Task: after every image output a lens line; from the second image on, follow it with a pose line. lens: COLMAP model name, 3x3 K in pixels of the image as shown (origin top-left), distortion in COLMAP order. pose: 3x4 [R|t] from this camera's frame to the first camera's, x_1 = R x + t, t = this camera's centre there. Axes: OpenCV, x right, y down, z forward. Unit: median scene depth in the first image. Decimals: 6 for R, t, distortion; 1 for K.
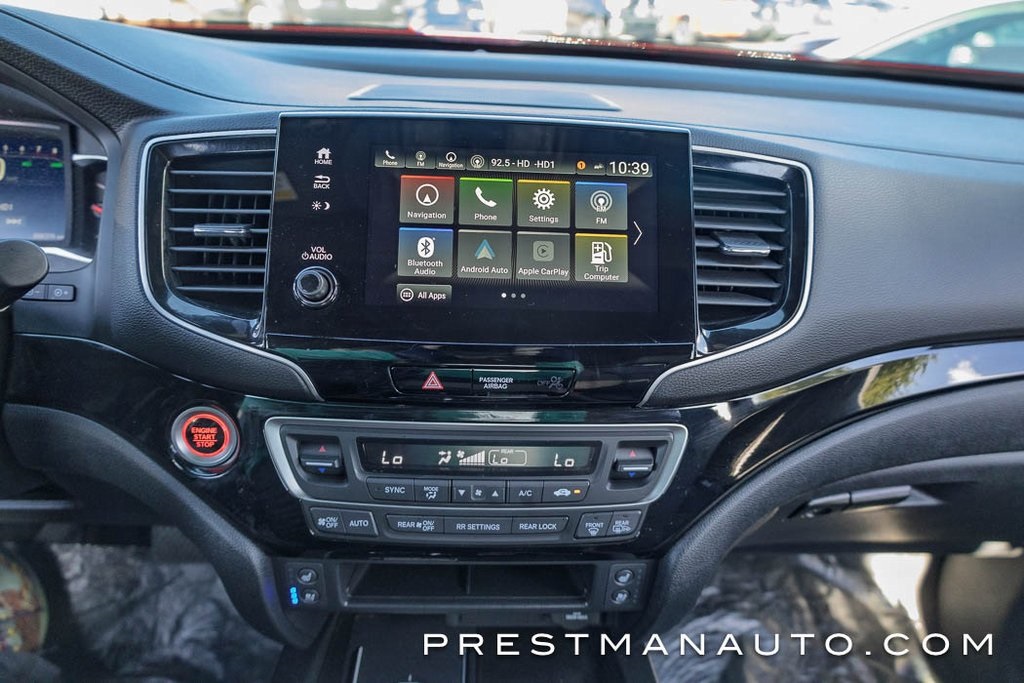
lens RADIAL K [[653.1, 0, 512.2], [0, 653.1, 346.5], [0, 0, 1]] dist [-0.009345, 0.003840]
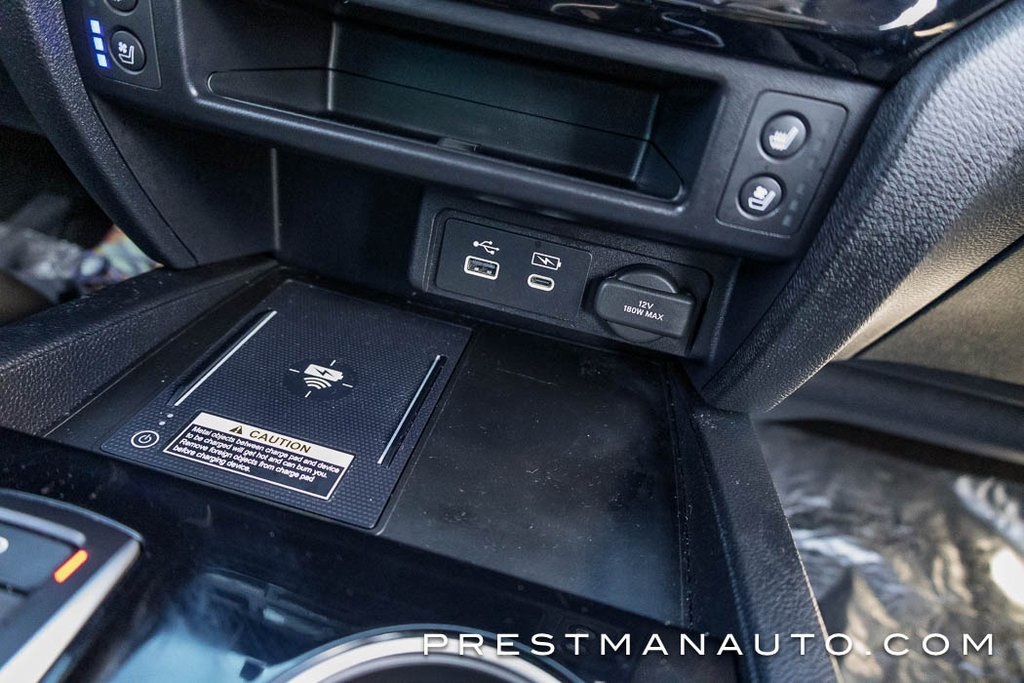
lens RADIAL K [[653.1, 0, 516.0], [0, 653.1, 337.5], [0, 0, 1]] dist [-0.009345, 0.003840]
pose [[0.963934, 0.225338, -0.141614, 0.100875], [-0.217446, 0.973621, 0.069133, 0.536195], [0.153457, -0.035846, 0.987505, 0.593770]]
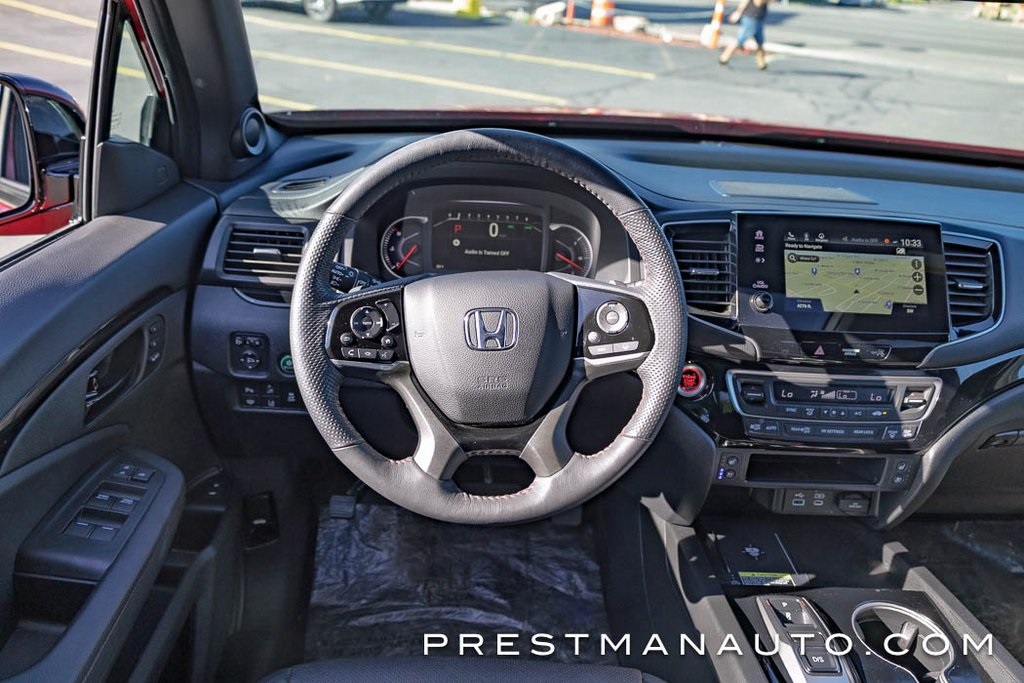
lens RADIAL K [[791.6, 0, 510.1], [0, 791.6, 348.2], [0, 0, 1]] dist [-0.026656, 0.000015]
pose [[0.999882, 0.015129, 0.002779, -0.999271], [-0.014914, 0.997731, -0.065656, 0.203943], [-0.003766, 0.065607, 0.997838, -1.278176]]
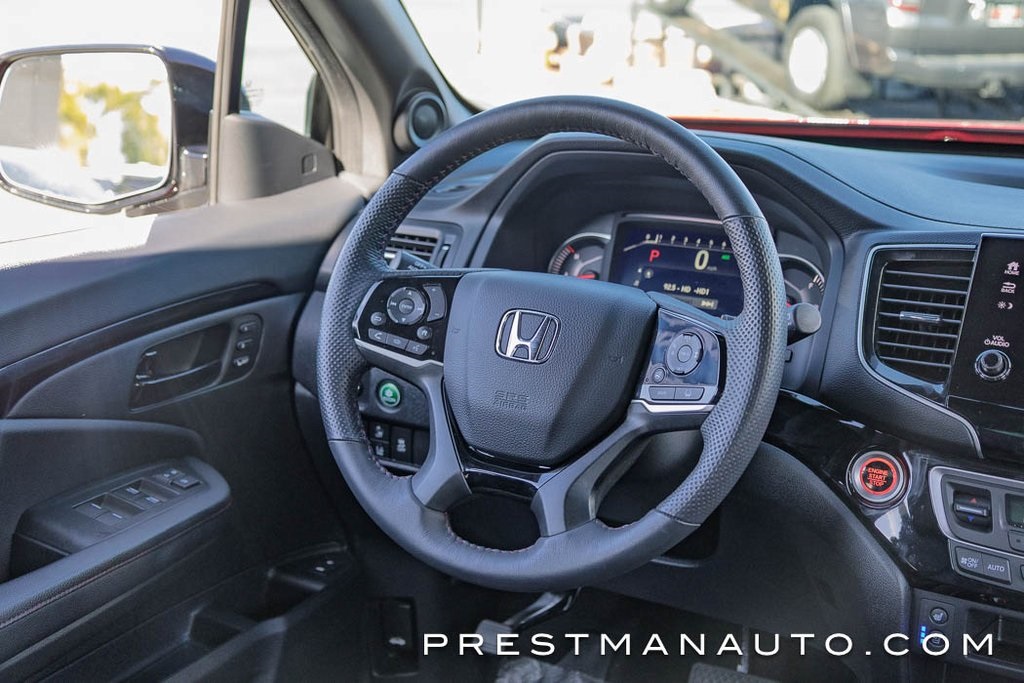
lens RADIAL K [[1386.3, 0, 516.1], [0, 1386.3, 344.4], [0, 0, 1]] dist [0.000196, 0.000000]
pose [[0.867284, 0.098214, -0.488030, 0.194513], [-0.210851, 0.960539, -0.181402, 0.521383], [0.450956, 0.260229, 0.853768, -1.630736]]
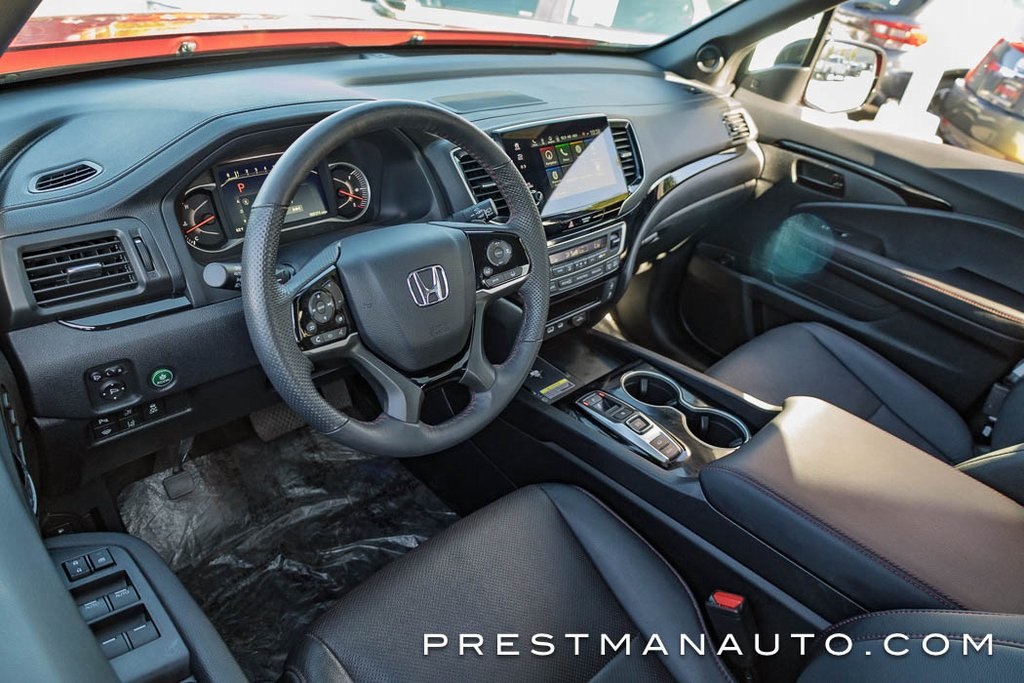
lens RADIAL K [[653.1, 0, 521.6], [0, 653.1, 341.9], [0, 0, 1]] dist [-0.009345, 0.003840]
pose [[0.737791, -0.335775, 0.585594, -1.923866], [0.234894, 0.940997, 0.243617, -0.186479], [-0.632843, -0.042186, 0.773130, -0.939592]]
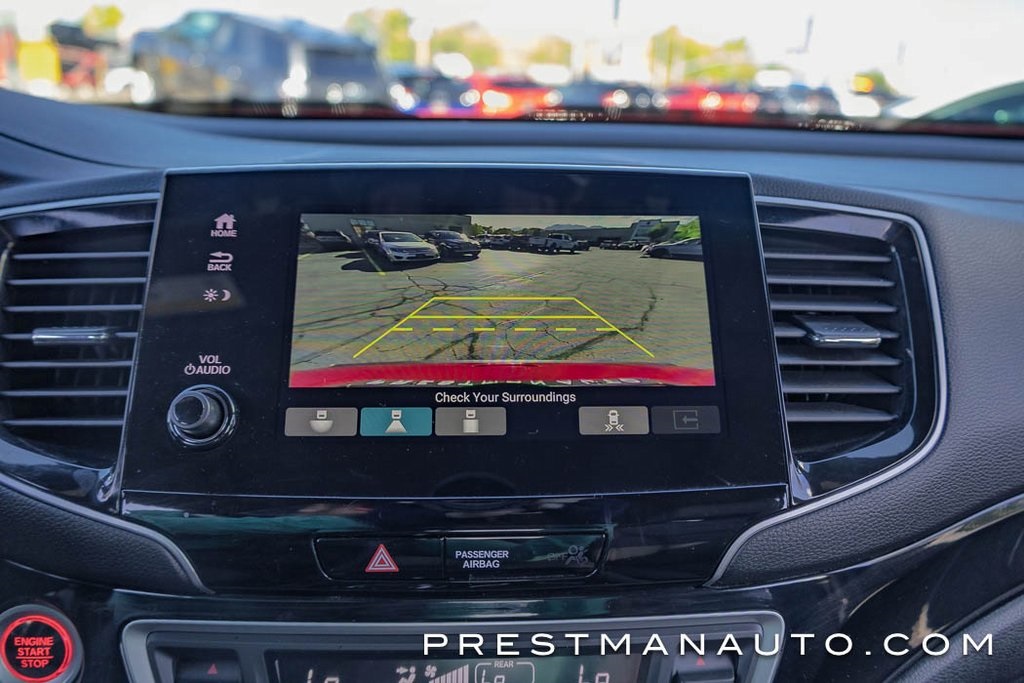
lens RADIAL K [[739.2, 0, 510.9], [0, 739.2, 339.8], [0, 0, 1]] dist [-0.031219, -0.007581]
pose [[0.999447, -0.033067, -0.003610, 0.012515], [0.031951, 0.984523, -0.172316, -0.027733], [0.009252, 0.172105, 0.985035, 0.247612]]
